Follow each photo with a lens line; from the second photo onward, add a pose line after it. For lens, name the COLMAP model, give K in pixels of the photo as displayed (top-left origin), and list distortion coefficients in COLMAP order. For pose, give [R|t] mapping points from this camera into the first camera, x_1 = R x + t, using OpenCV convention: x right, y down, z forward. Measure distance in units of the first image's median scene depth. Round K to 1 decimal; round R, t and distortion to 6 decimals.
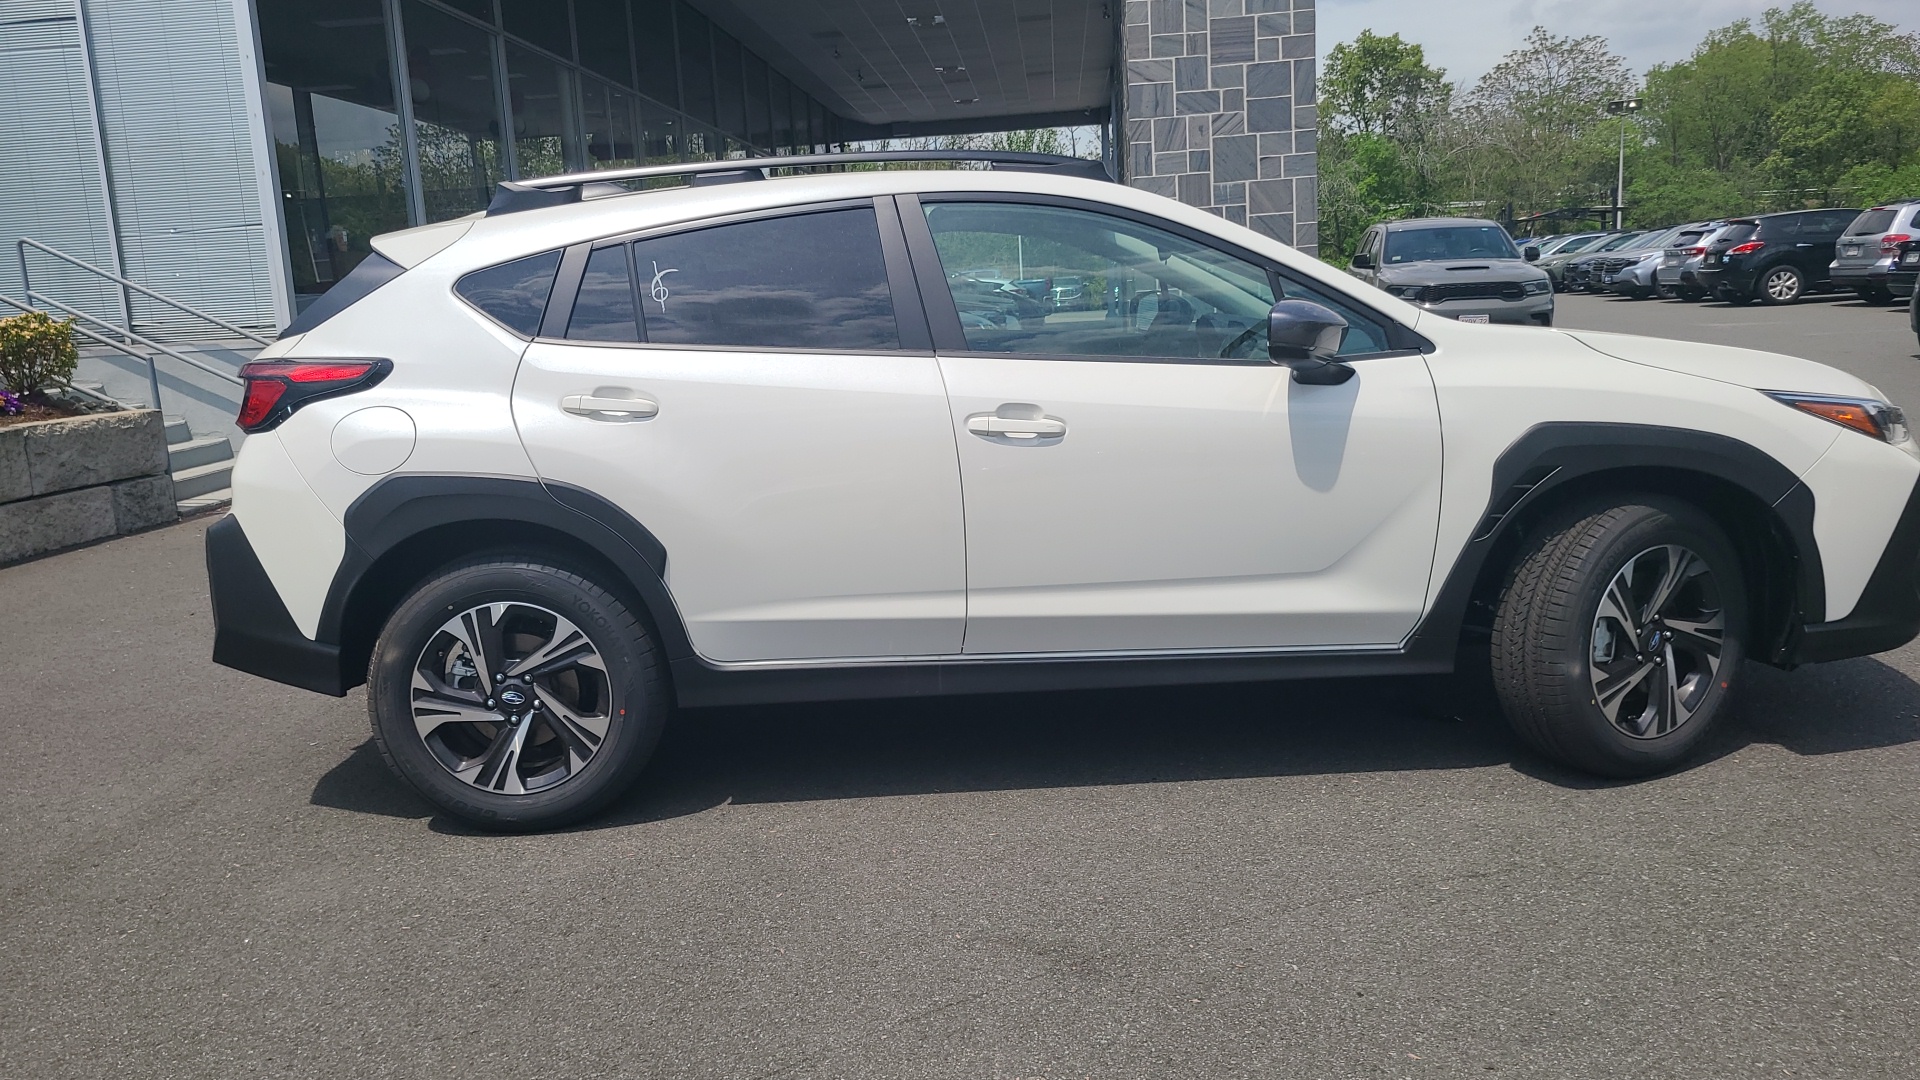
lens RADIAL K [[1432.3, 0, 928.7], [0, 1432.3, 537.5], [0, 0, 1]] dist [0.051520, -0.025570]
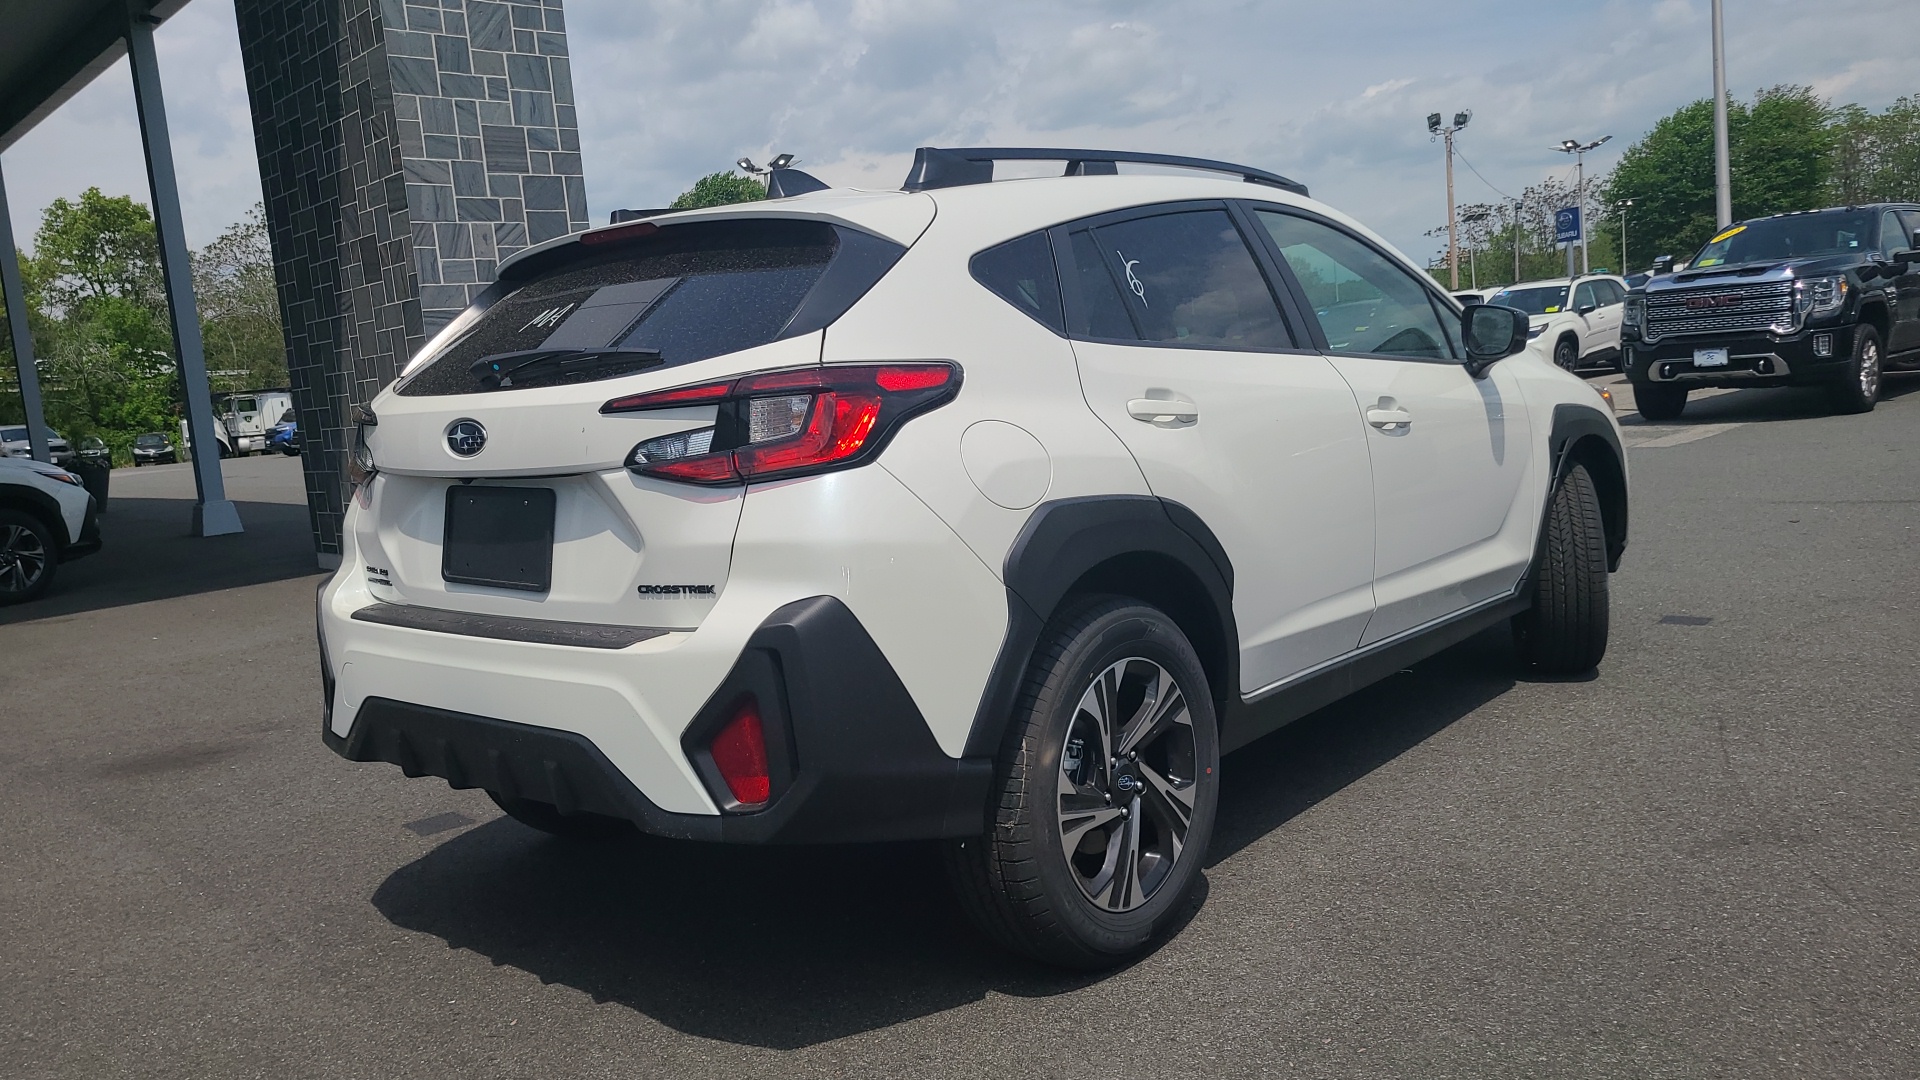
lens RADIAL K [[1437.6, 0, 909.9], [0, 1437.6, 547.8], [0, 0, 1]] dist [0.036199, -0.003508]
pose [[0.677343, -0.095627, 0.729425, -0.799788], [0.175428, 0.983908, -0.033913, -0.007775], [-0.714444, 0.150932, 0.683219, 0.451879]]
